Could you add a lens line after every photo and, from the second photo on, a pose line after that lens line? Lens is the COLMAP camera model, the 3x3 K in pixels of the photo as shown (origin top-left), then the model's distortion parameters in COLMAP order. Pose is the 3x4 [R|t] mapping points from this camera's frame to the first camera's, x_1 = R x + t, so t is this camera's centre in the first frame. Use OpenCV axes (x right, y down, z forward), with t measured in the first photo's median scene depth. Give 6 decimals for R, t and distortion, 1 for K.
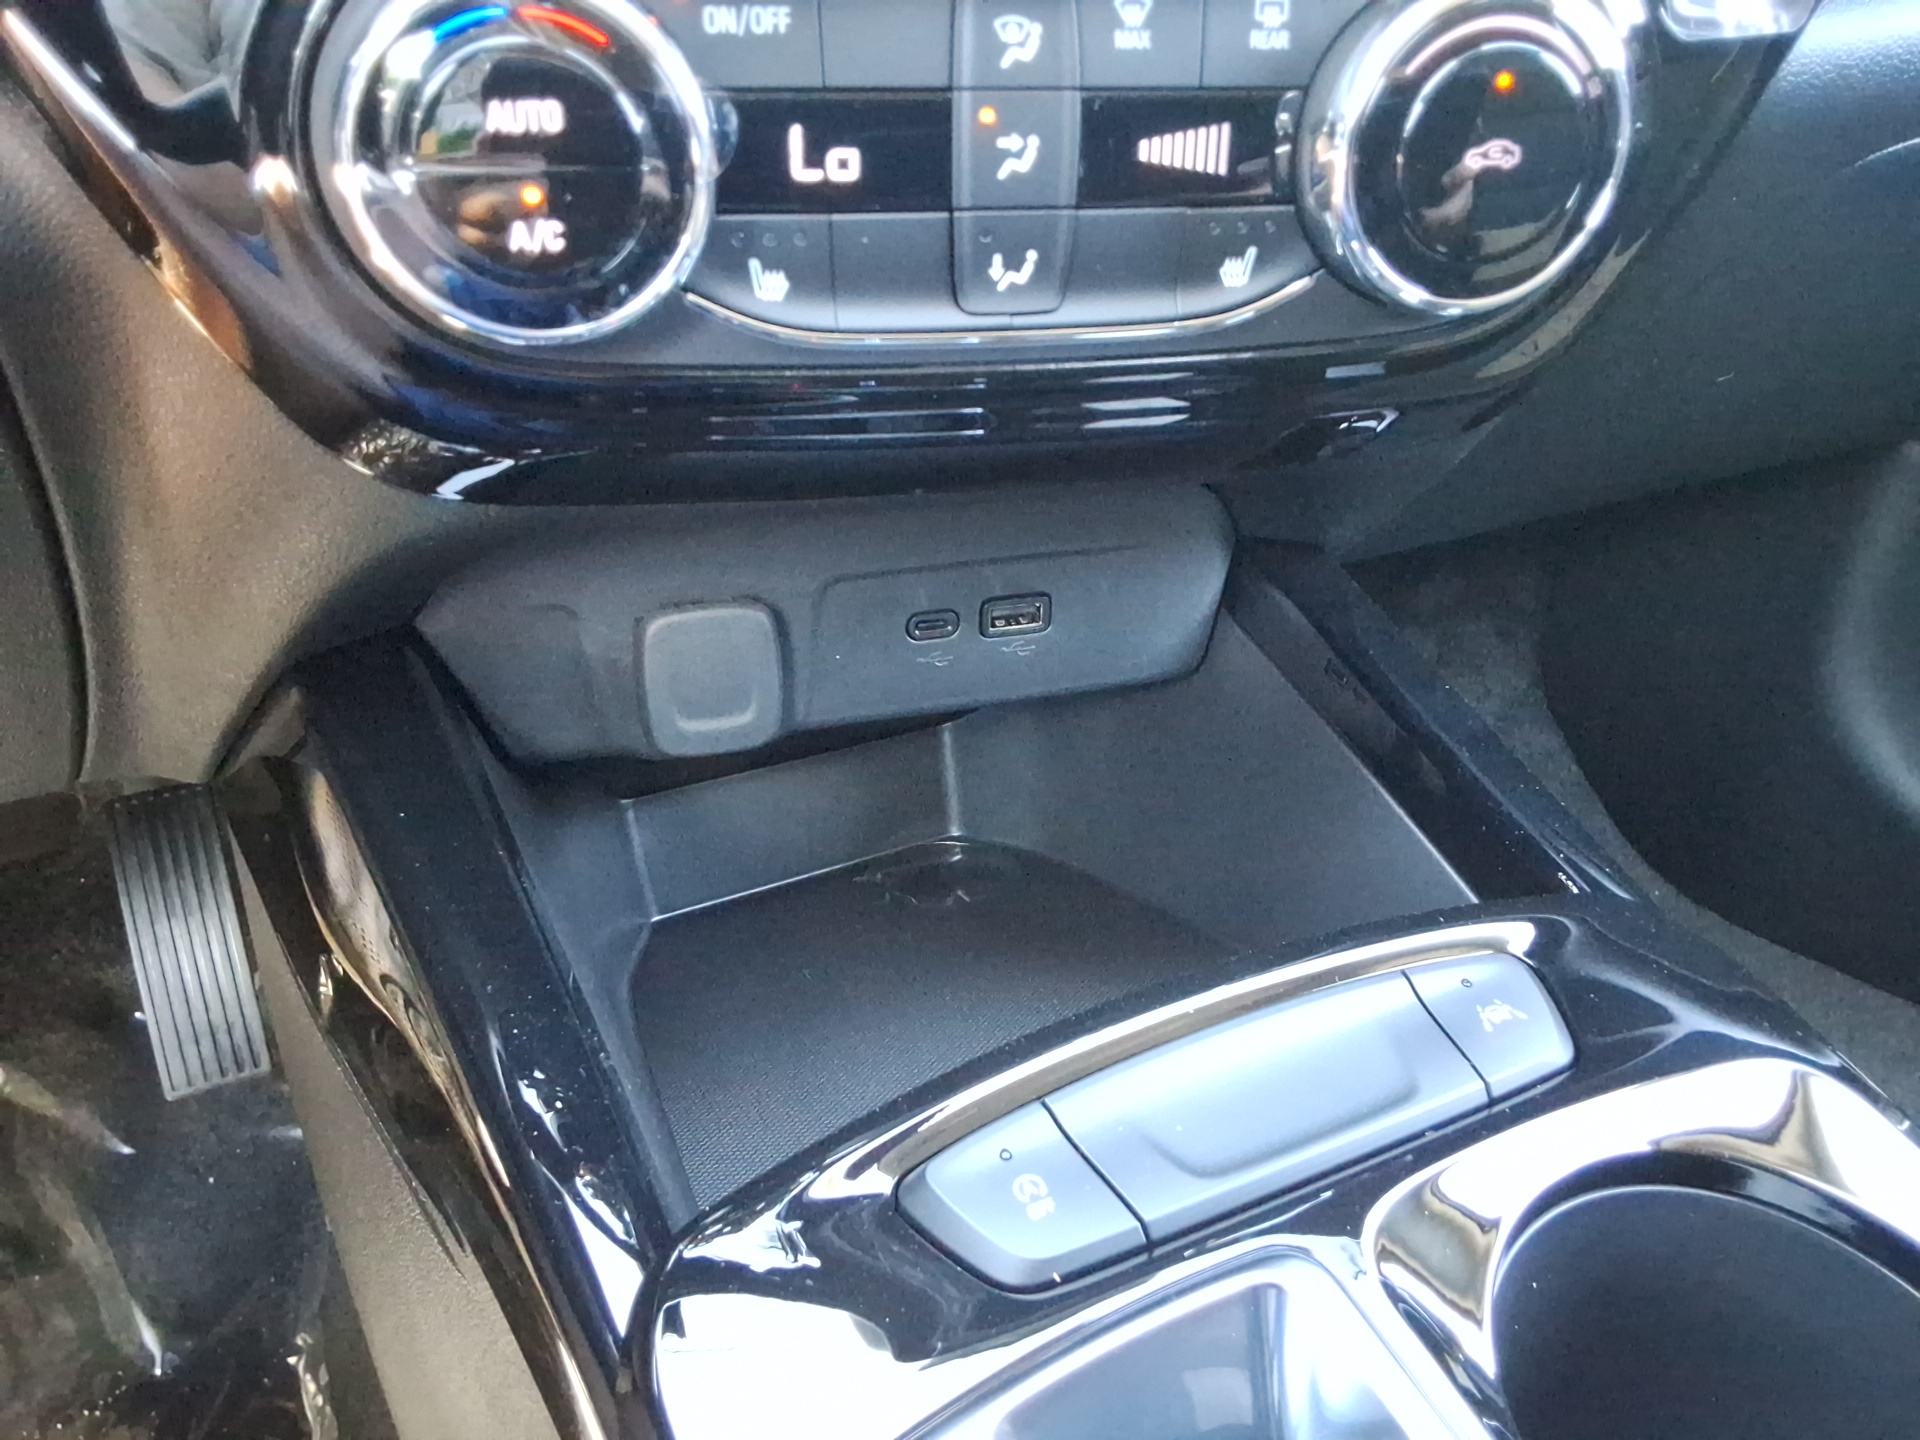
lens RADIAL K [[1564.5, 0, 982.0], [0, 1564.5, 690.9], [0, 0, 1]] dist [0.122061, -0.207421]
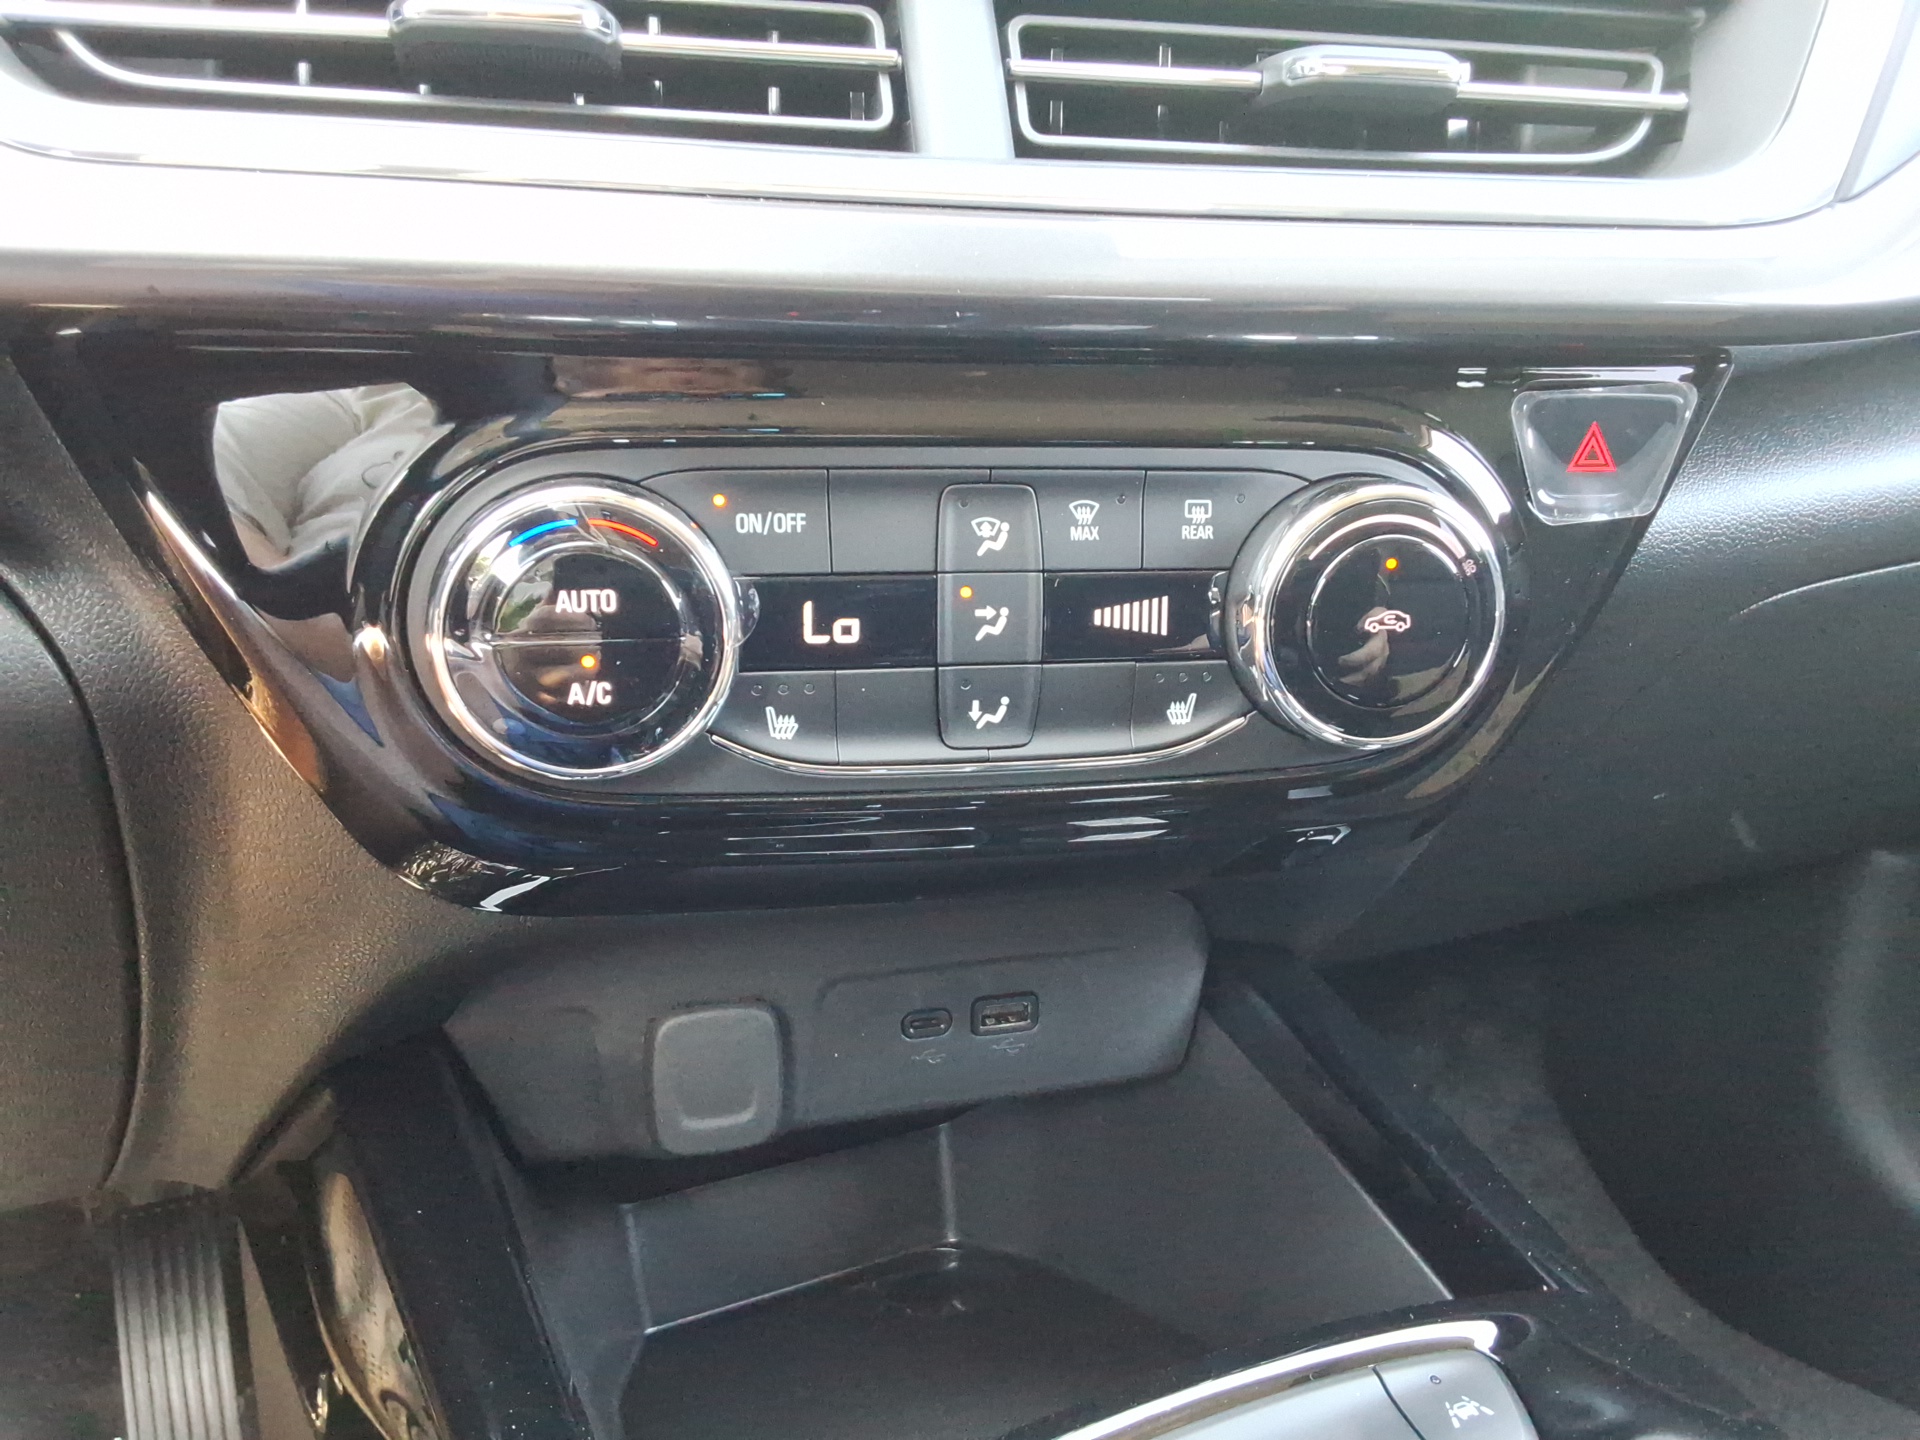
lens RADIAL K [[1564.5, 0, 982.0], [0, 1564.5, 690.9], [0, 0, 1]] dist [0.122061, -0.207421]
pose [[0.999955, -0.004304, -0.008506, 0.023338], [0.002021, 0.967707, -0.252071, 0.012054], [0.009316, 0.252042, 0.967671, -0.131479]]
